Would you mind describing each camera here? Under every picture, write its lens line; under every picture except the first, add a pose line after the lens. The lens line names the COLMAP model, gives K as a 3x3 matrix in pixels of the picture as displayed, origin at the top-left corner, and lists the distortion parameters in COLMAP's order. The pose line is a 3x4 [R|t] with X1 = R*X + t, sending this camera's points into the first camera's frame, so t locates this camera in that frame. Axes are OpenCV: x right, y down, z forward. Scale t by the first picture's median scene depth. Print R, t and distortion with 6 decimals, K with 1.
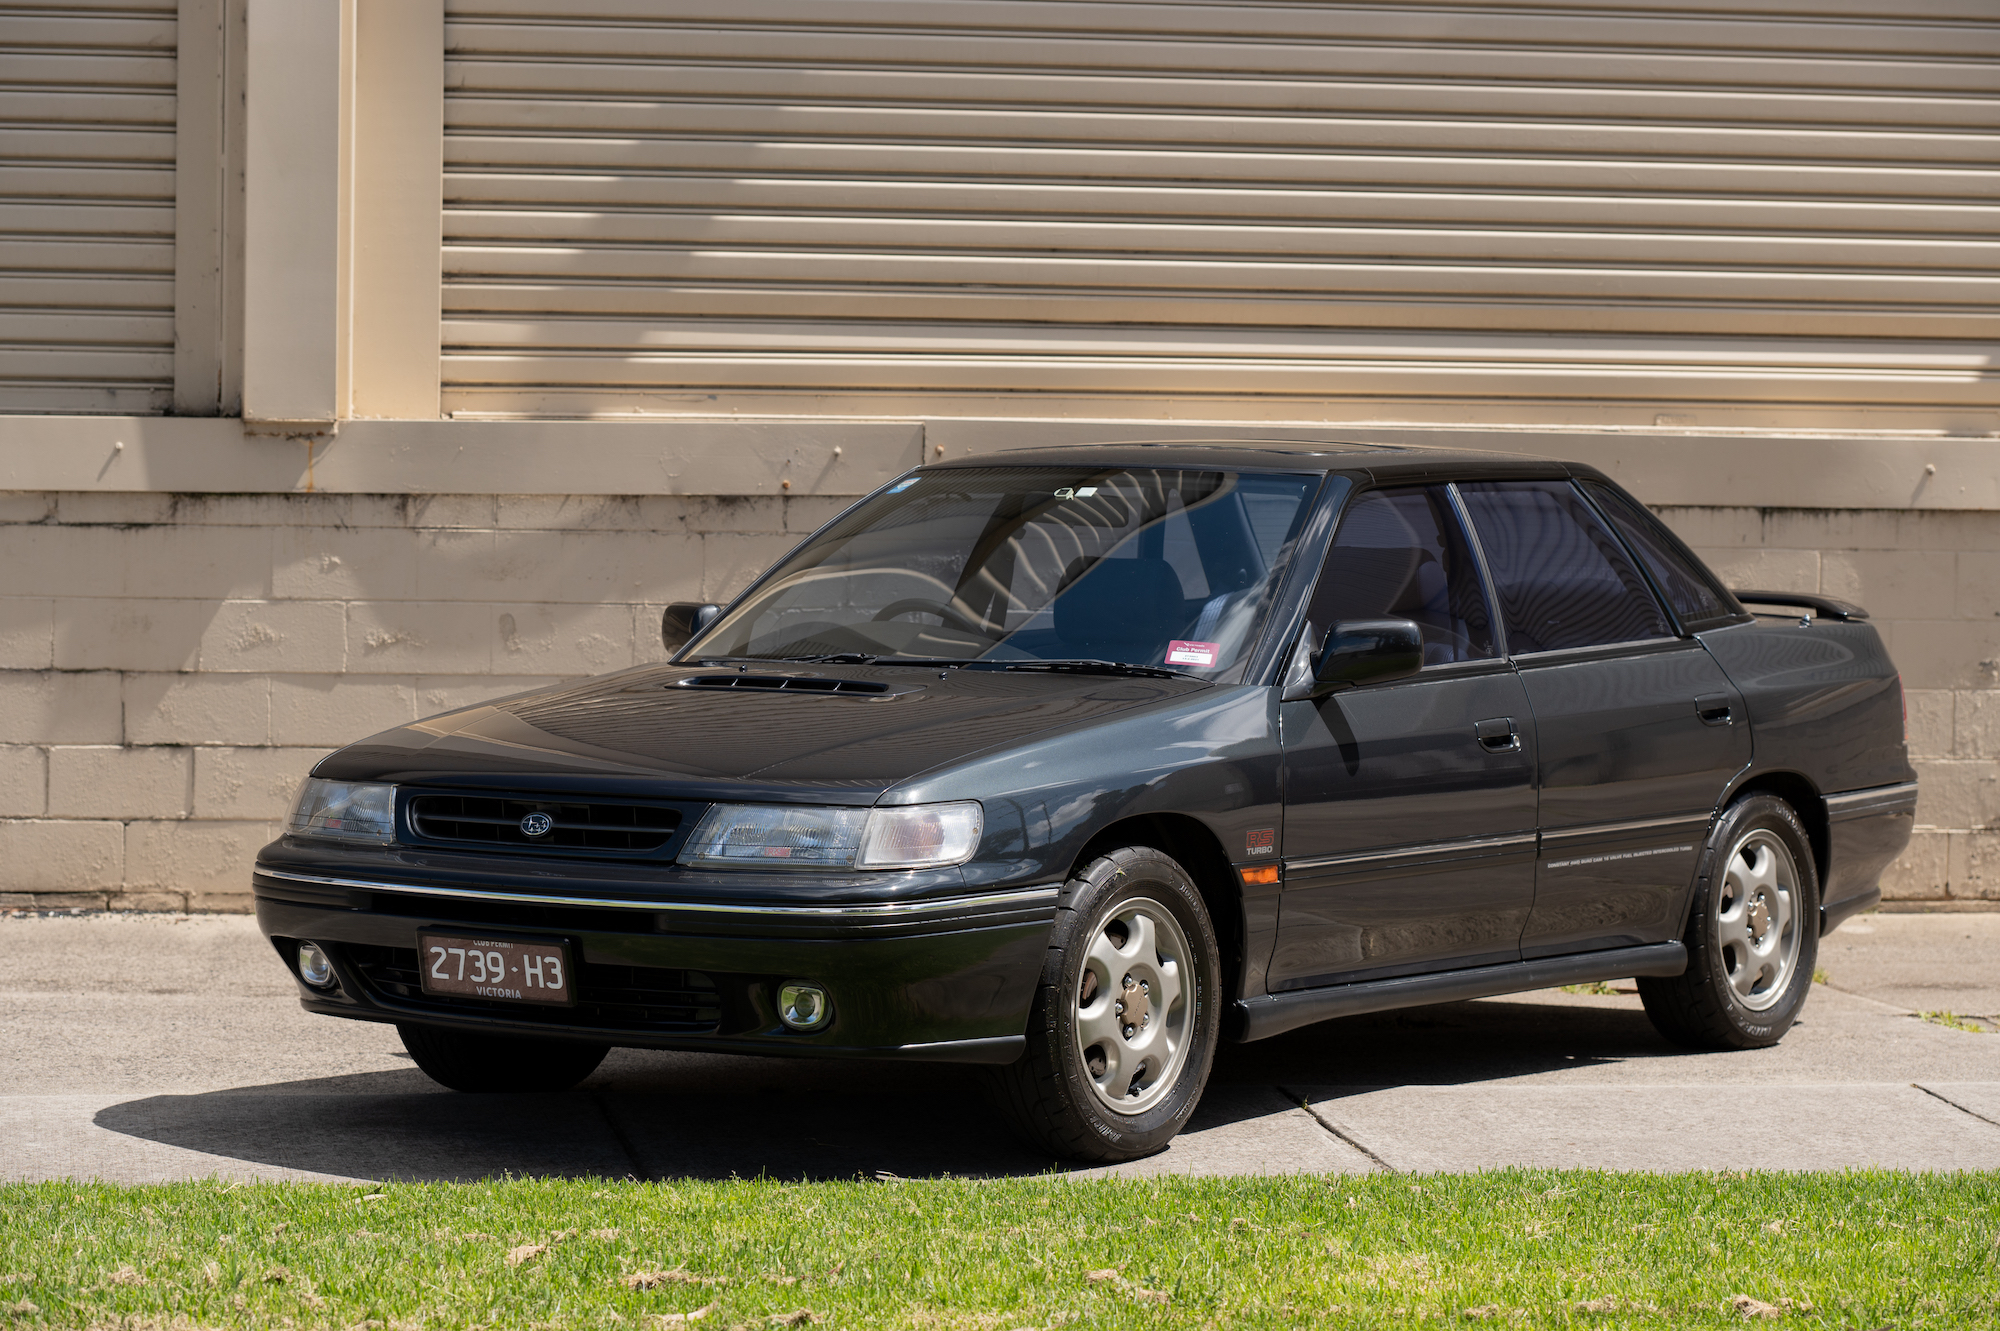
lens RADIAL K [[5585.6, 0, 1004.2], [0, 5585.6, 648.8], [0, 0, 1]] dist [-0.108176, 0.000000]
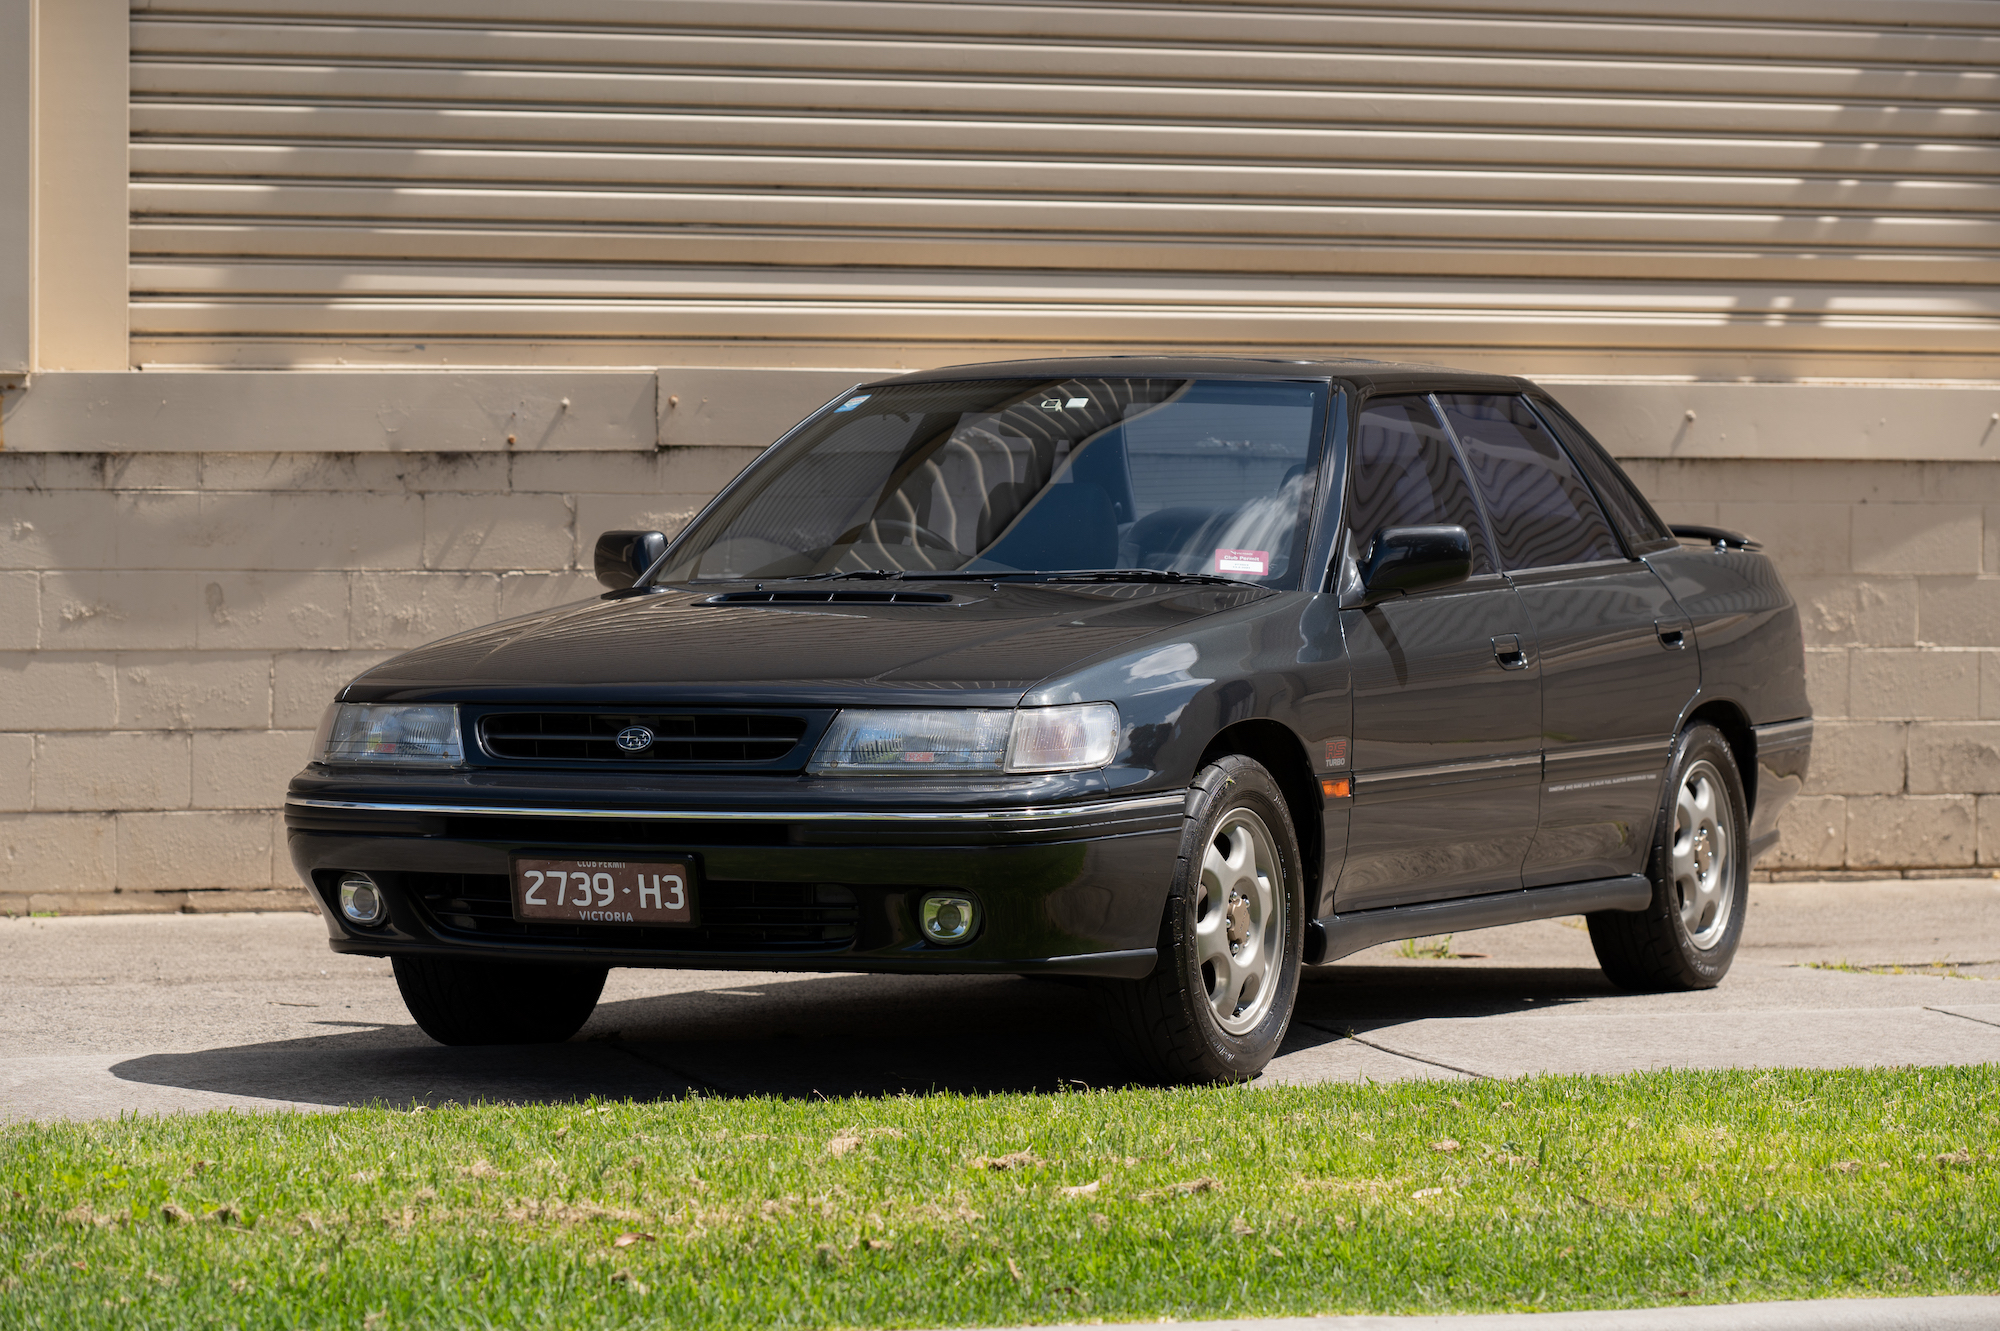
lens RADIAL K [[6305.2, 0, 1004.1], [0, 6305.2, 679.7], [0, 0, 1]] dist [-0.063546, 0.000000]
pose [[0.986029, -0.015986, 0.165806, -0.159529], [0.017872, 0.999791, -0.009888, 0.026615], [-0.165614, 0.012713, 0.986109, -0.048903]]
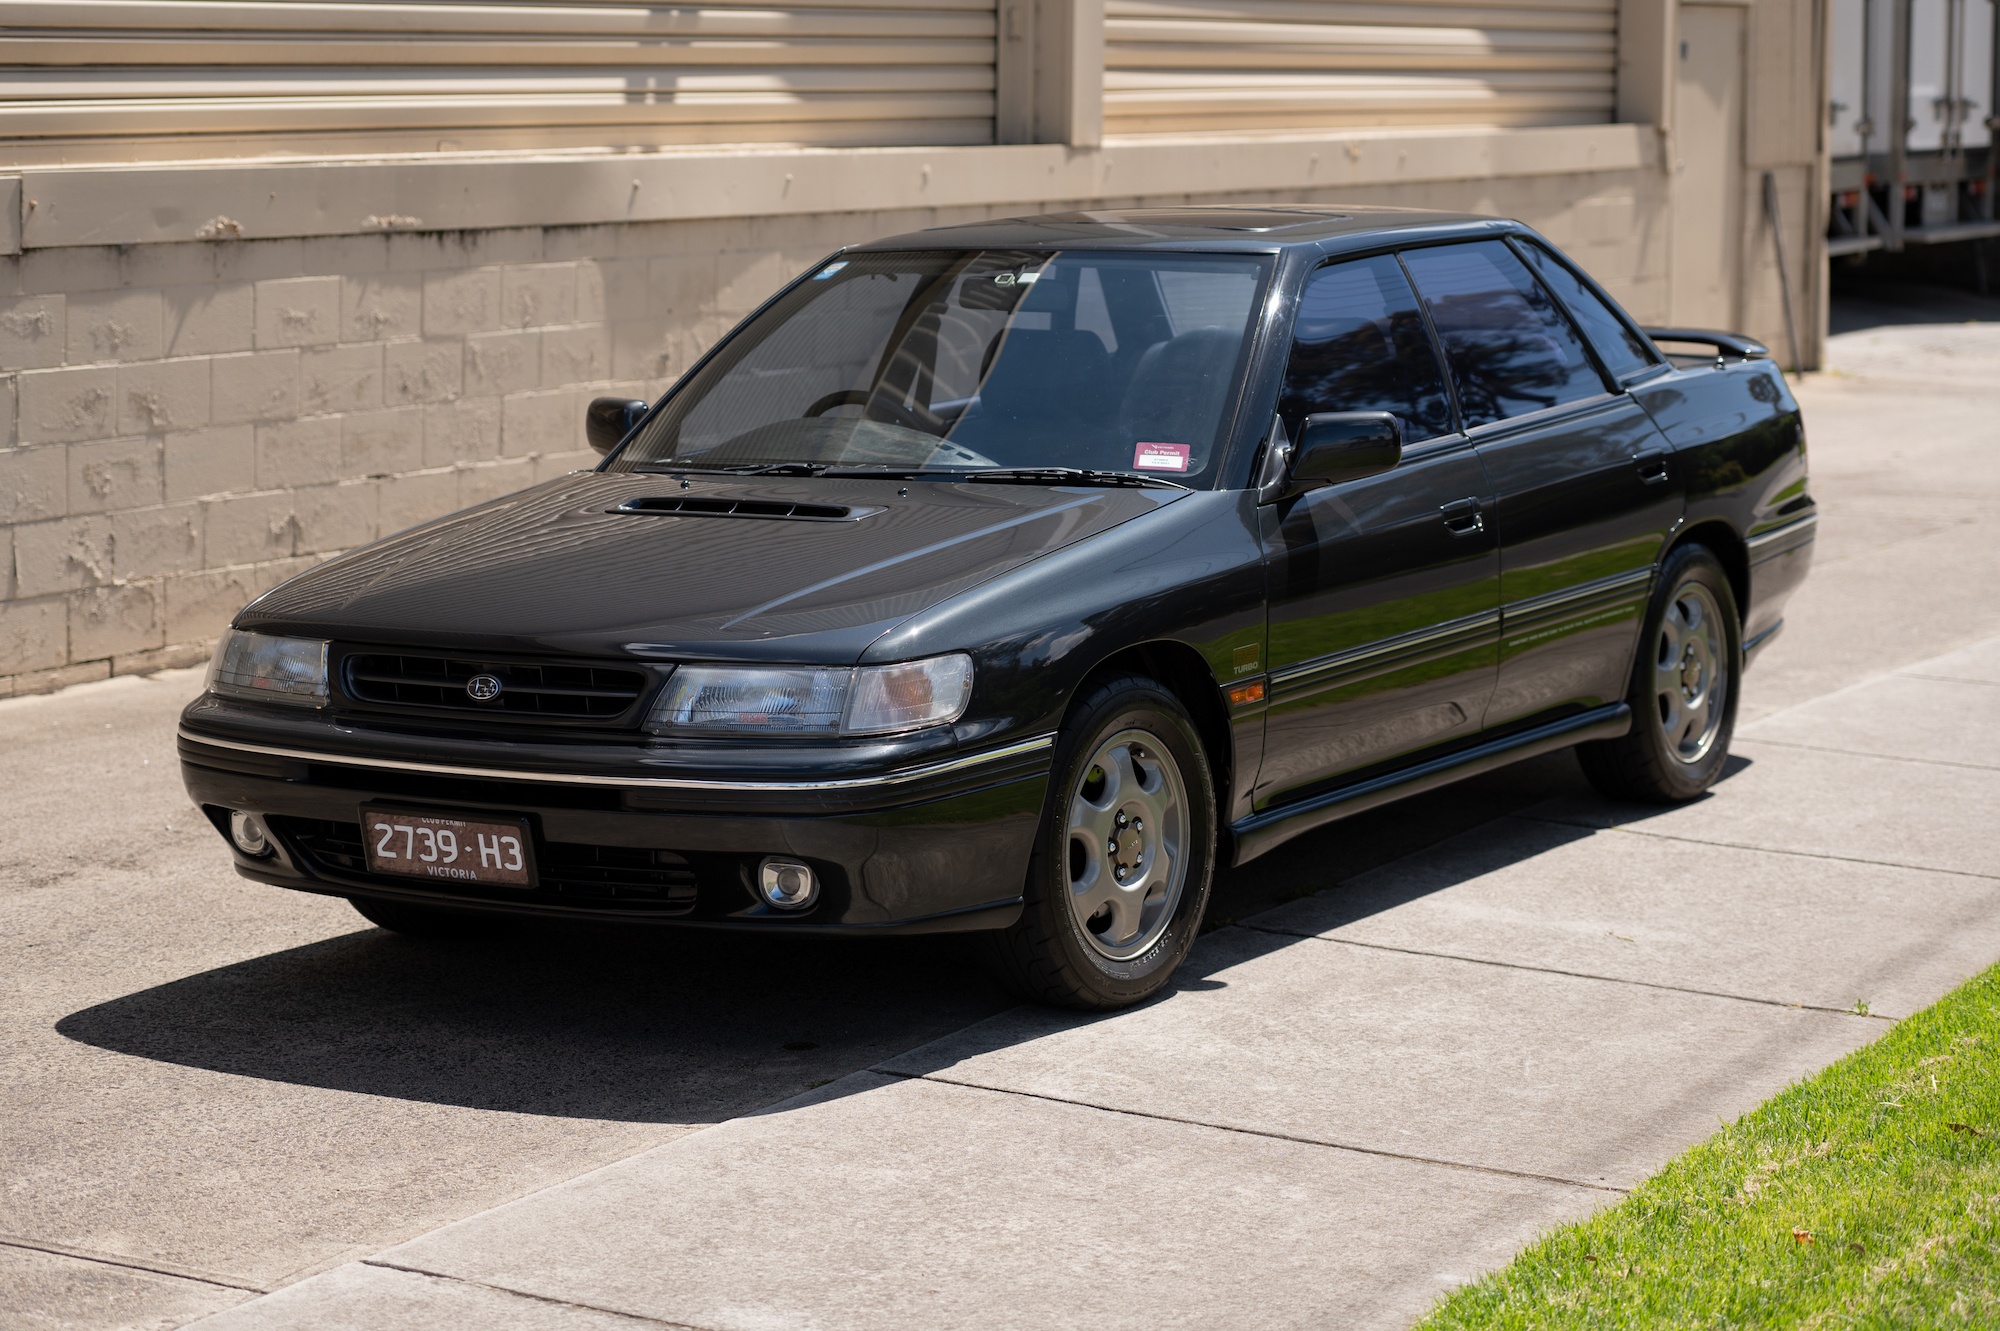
lens RADIAL K [[4364.3, 0, 993.6], [0, 4364.3, 659.5], [0, 0, 1]] dist [-0.114357, 0.000000]
pose [[0.622899, -0.117337, 0.773452, -0.592930], [0.035637, 0.991917, 0.121780, -0.051845], [-0.781490, -0.048293, 0.622046, 0.496248]]
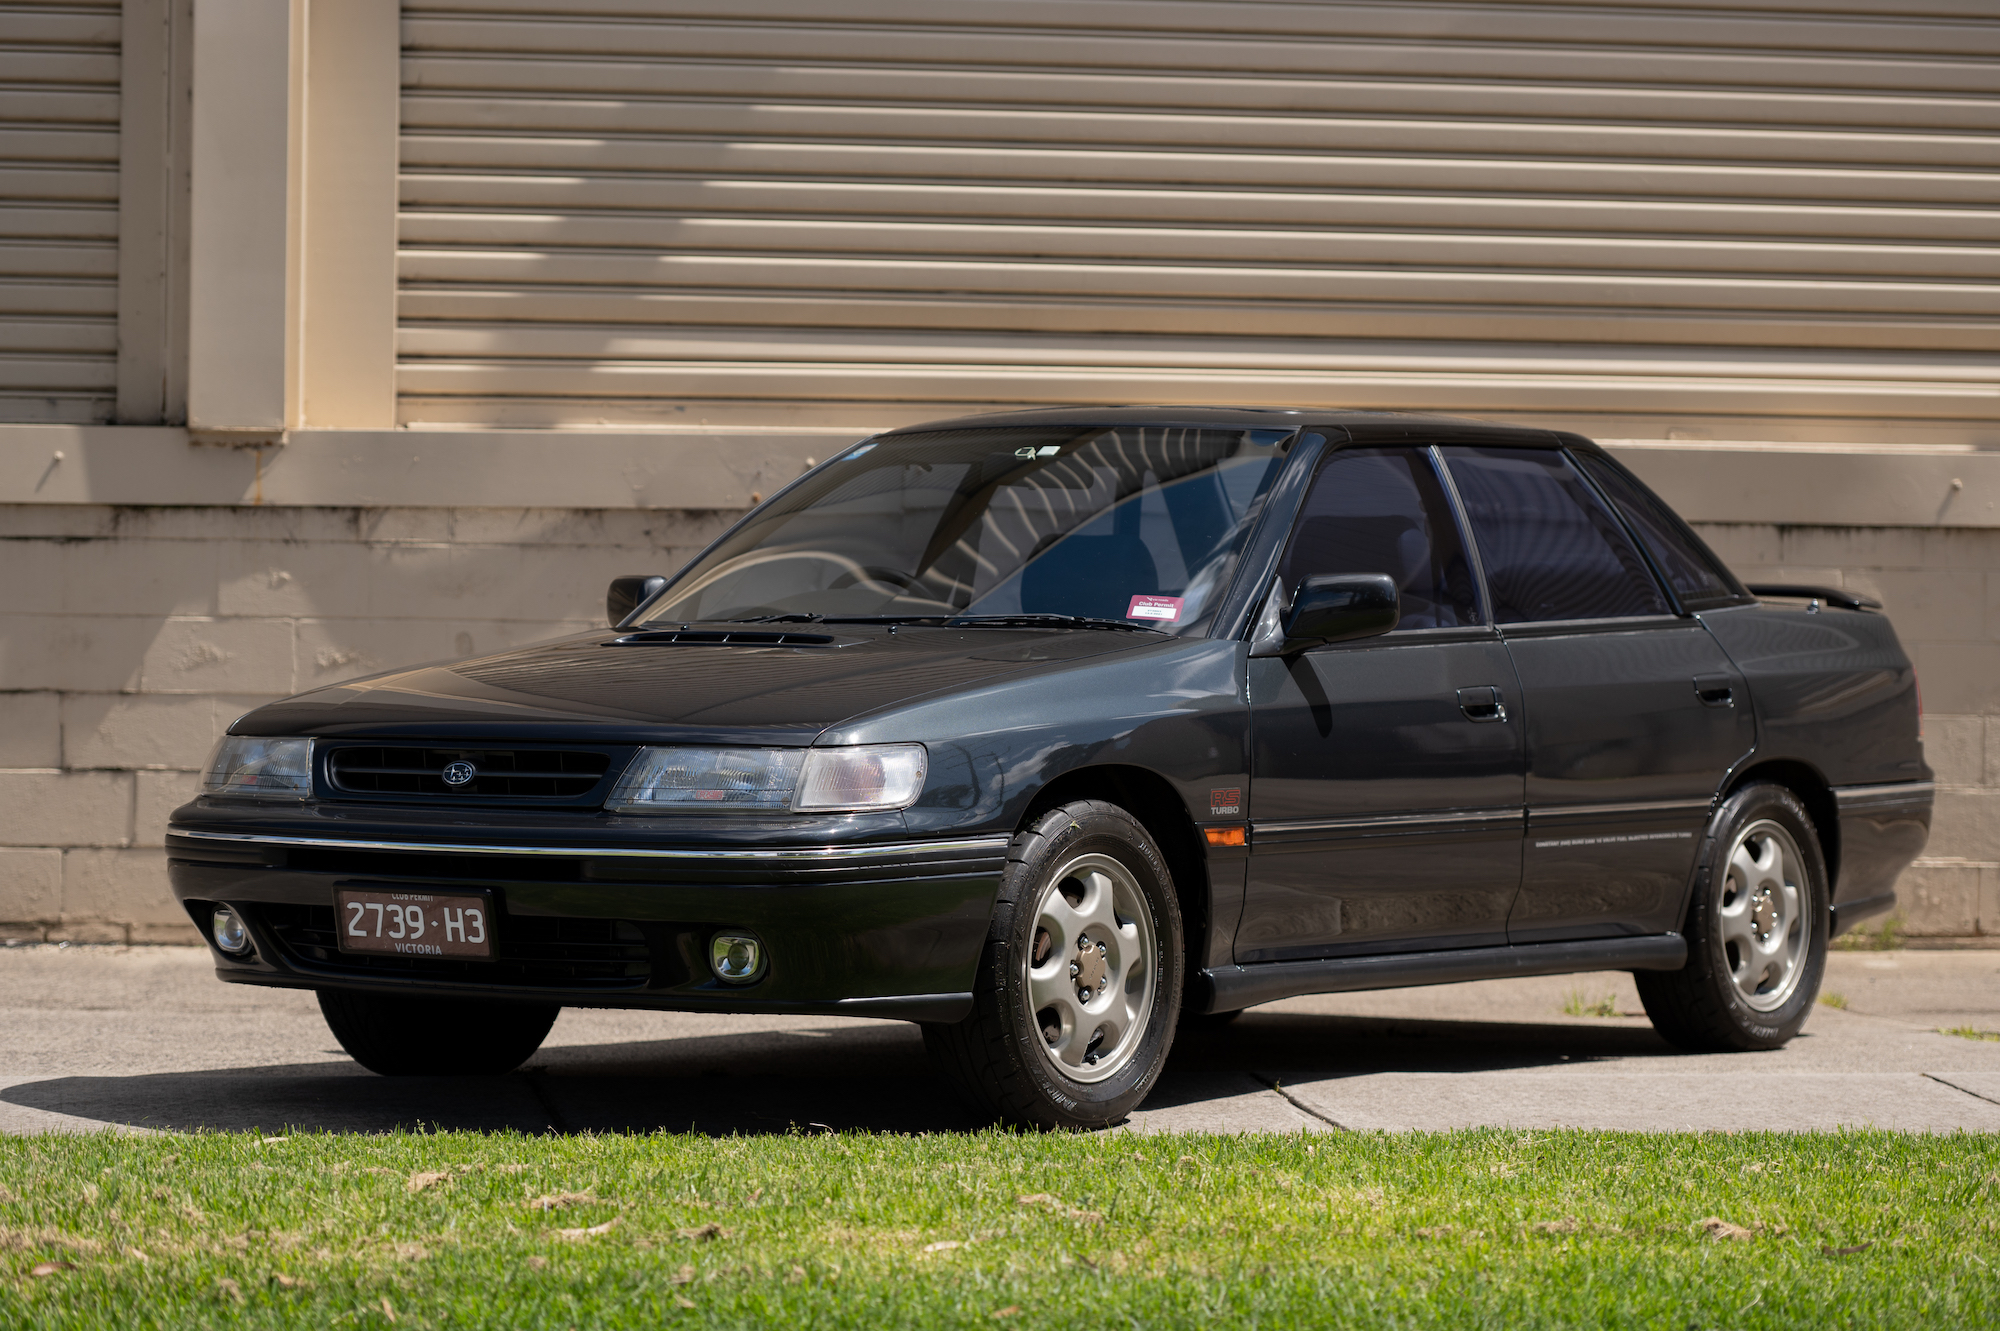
lens RADIAL K [[5789.7, 0, 1009.3], [0, 5789.7, 661.5], [0, 0, 1]] dist [-0.104585, 0.000000]
pose [[0.999973, -0.001913, -0.007121, 0.013583], [0.001707, 0.999583, -0.028829, 0.032893], [0.007173, 0.028816, 0.999559, 0.012779]]
